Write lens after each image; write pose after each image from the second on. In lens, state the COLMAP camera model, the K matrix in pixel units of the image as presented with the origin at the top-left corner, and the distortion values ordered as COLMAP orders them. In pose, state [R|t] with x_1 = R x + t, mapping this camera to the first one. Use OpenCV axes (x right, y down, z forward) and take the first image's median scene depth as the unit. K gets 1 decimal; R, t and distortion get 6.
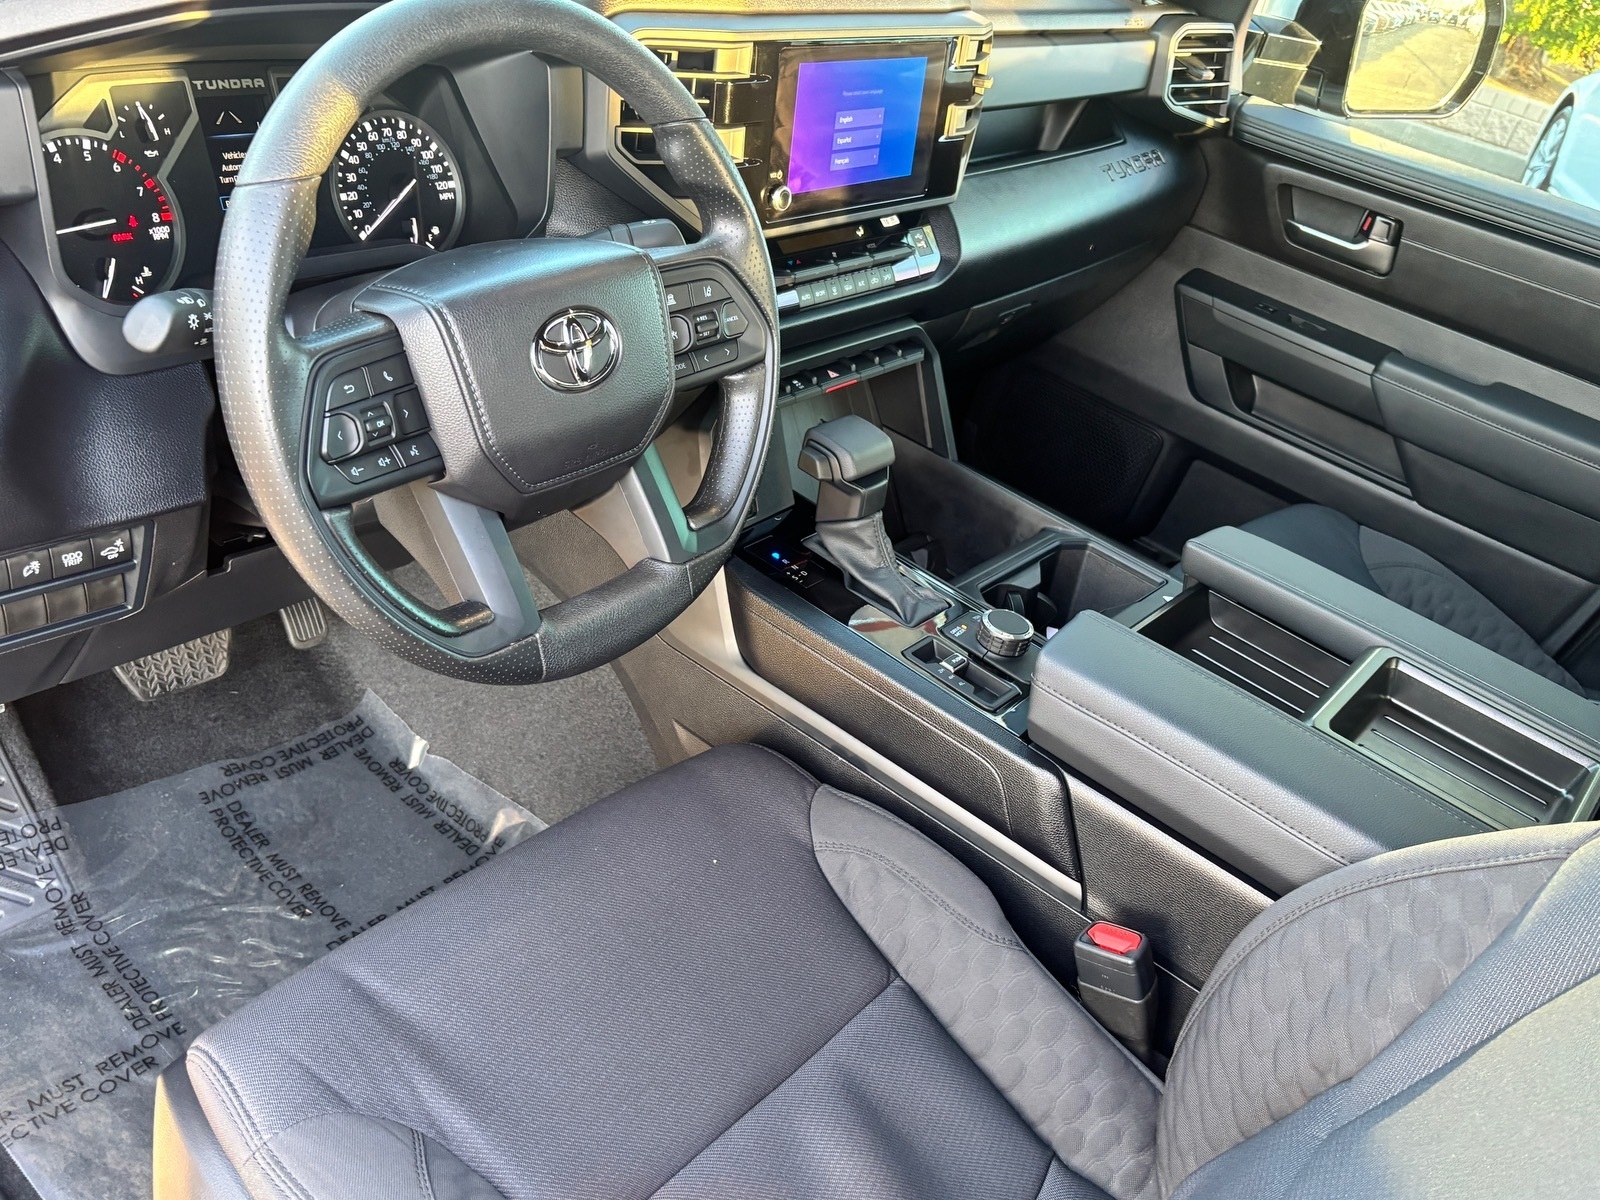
lens RADIAL K [[1399.1, 0, 797.9], [0, 1399.1, 605.8], [0, 0, 1]] dist [0.006154, 0.021025]
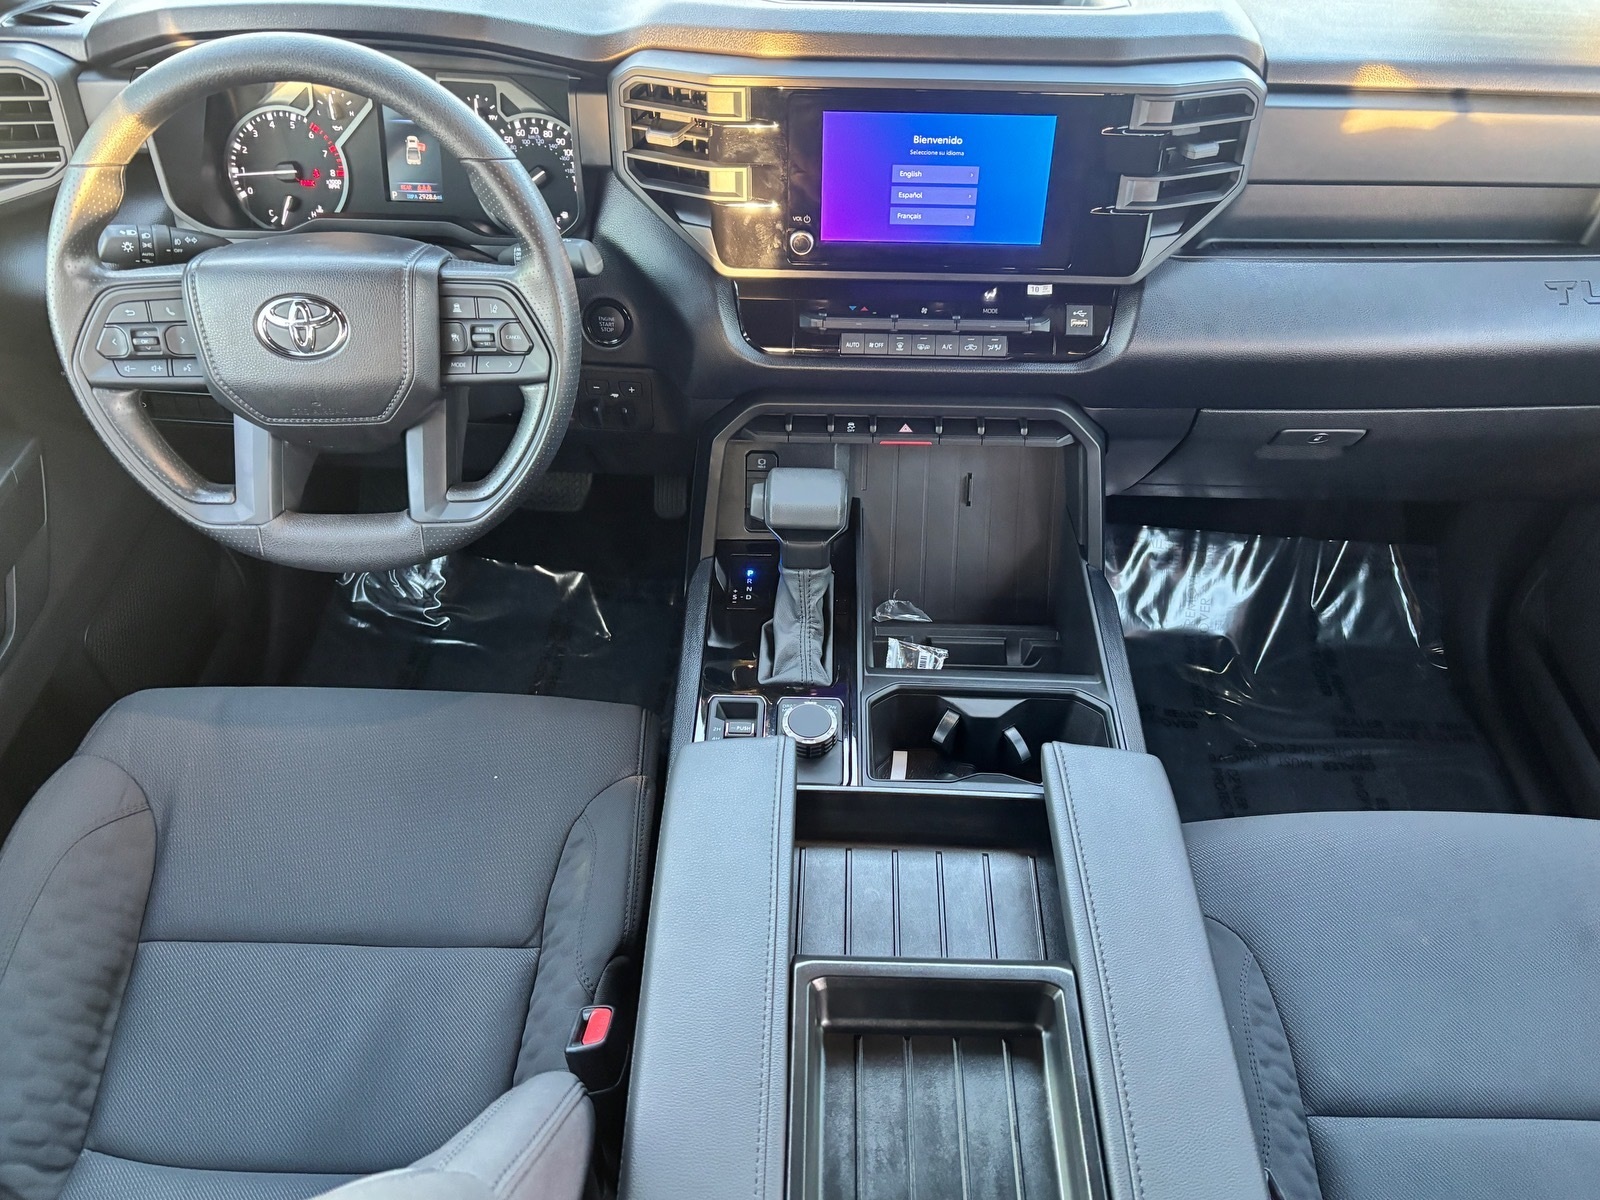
lens RADIAL K [[1261.8, 0, 811.9], [0, 1261.8, 610.6], [0, 0, 1]] dist [0.052014, -0.060125]
pose [[0.607280, 0.389250, -0.692601, 0.782612], [-0.329409, 0.916656, 0.226342, -0.274700], [0.722981, 0.090696, 0.684889, 0.427713]]
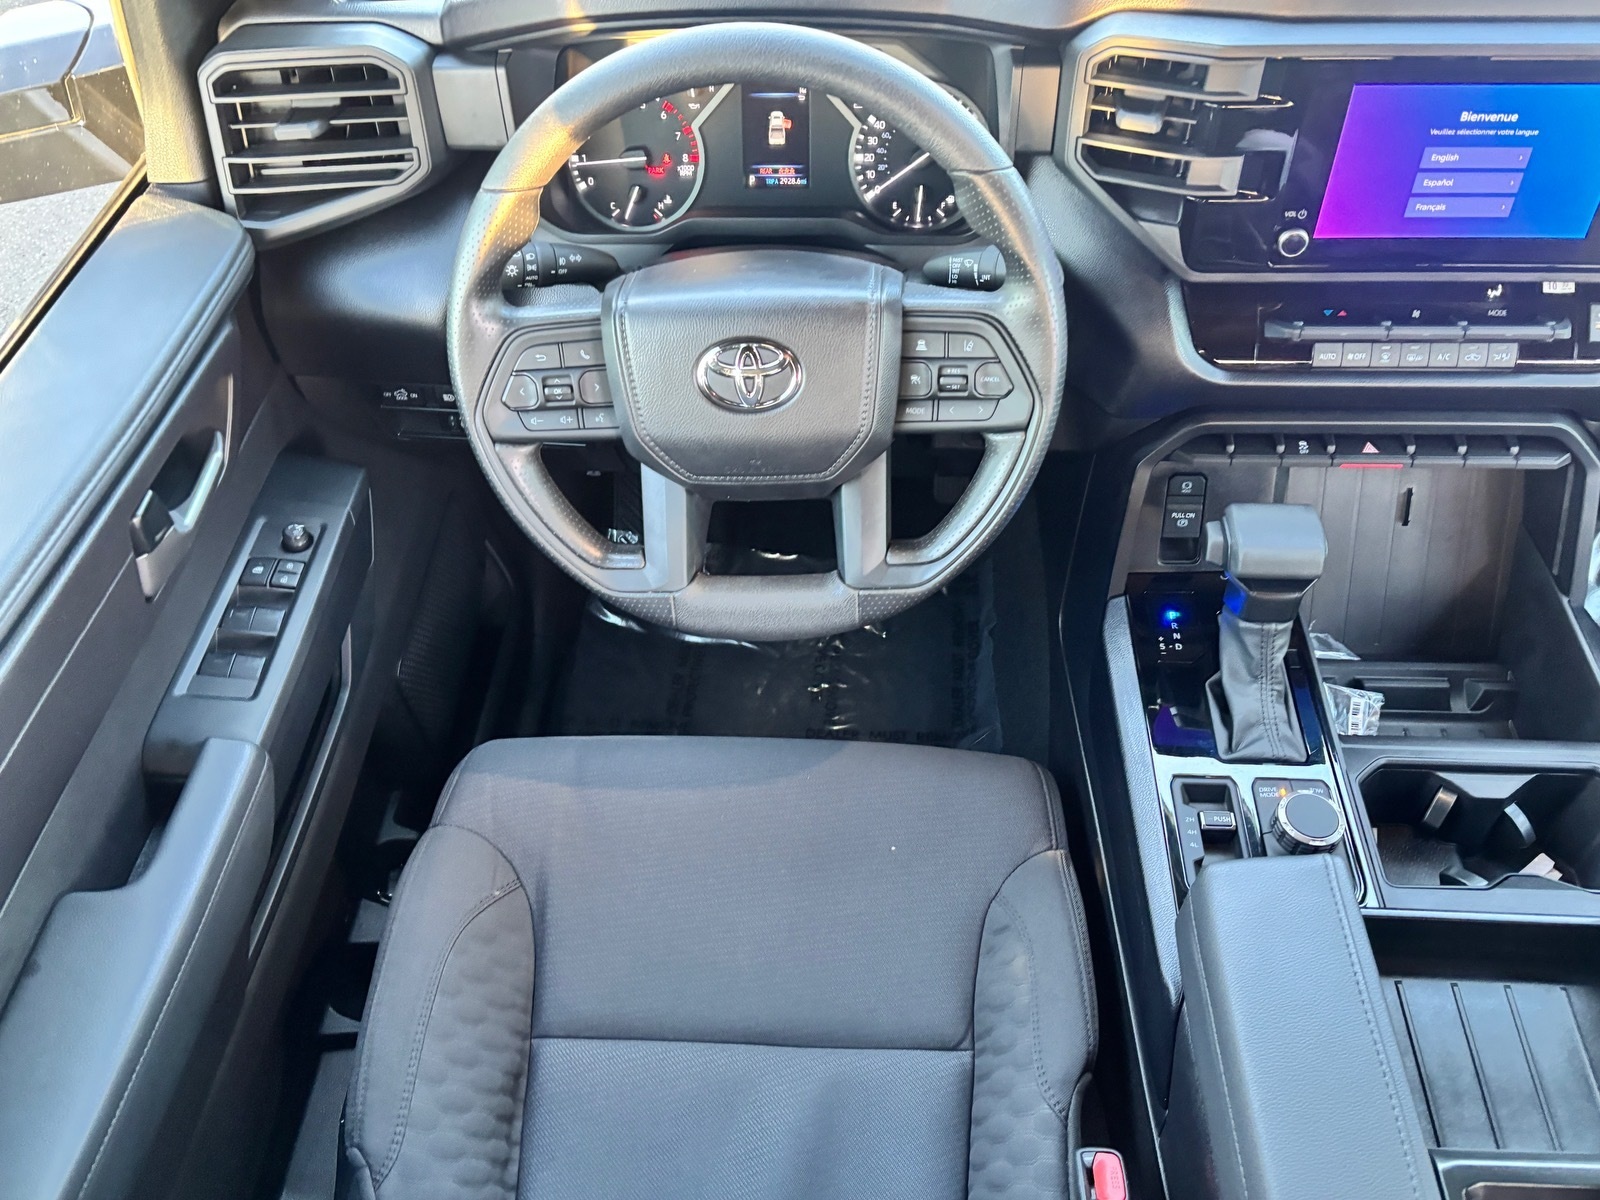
lens RADIAL K [[1261.8, 0, 795.7], [0, 1261.8, 610.8], [0, 0, 1]] dist [0.052014, -0.060125]
pose [[0.581062, 0.443737, -0.682250, 0.467719], [-0.307799, 0.895842, 0.320510, -0.262167], [0.753410, 0.023760, 0.657121, 0.290742]]
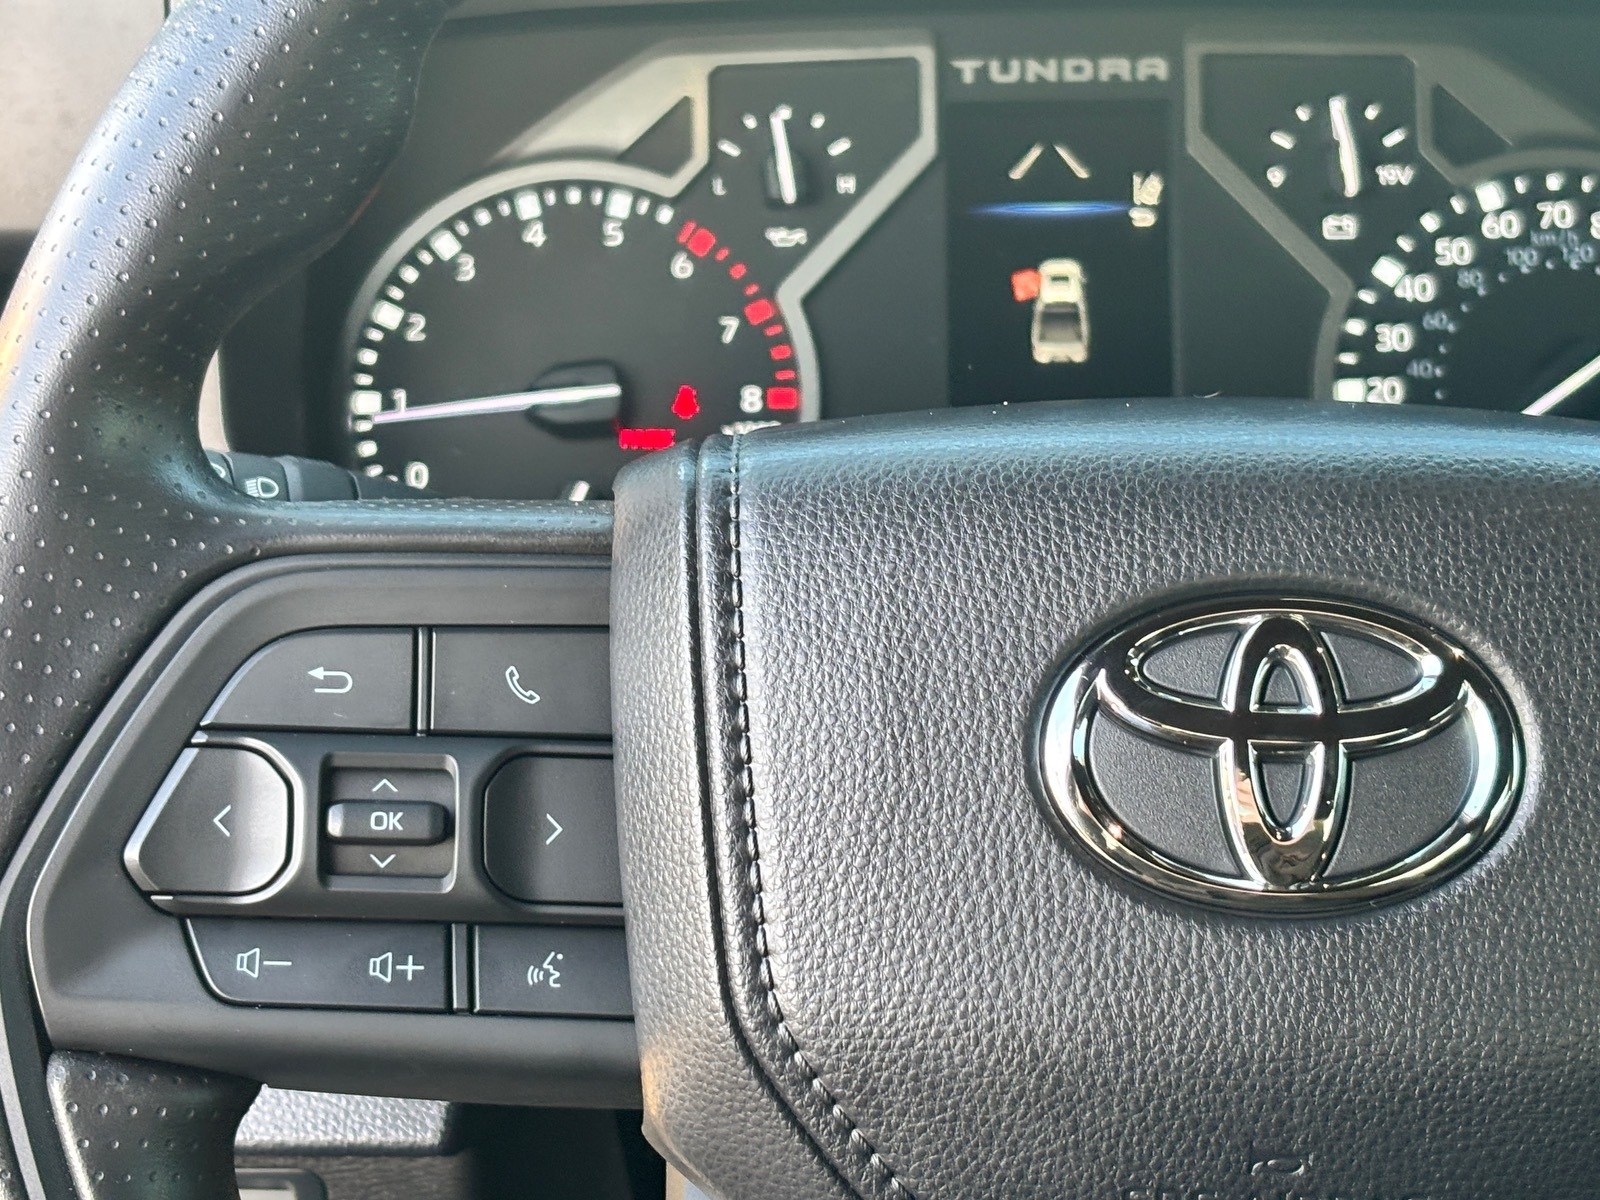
lens RADIAL K [[3239.3, 0, 771.9], [0, 3239.3, 575.3], [0, 0, 1]] dist [0.128047, 0.000000]
pose [[0.618579, 0.020045, -0.785467, 0.176652], [-0.299849, 0.930040, -0.212405, -0.048499], [0.726258, 0.366911, 0.581313, 0.452883]]
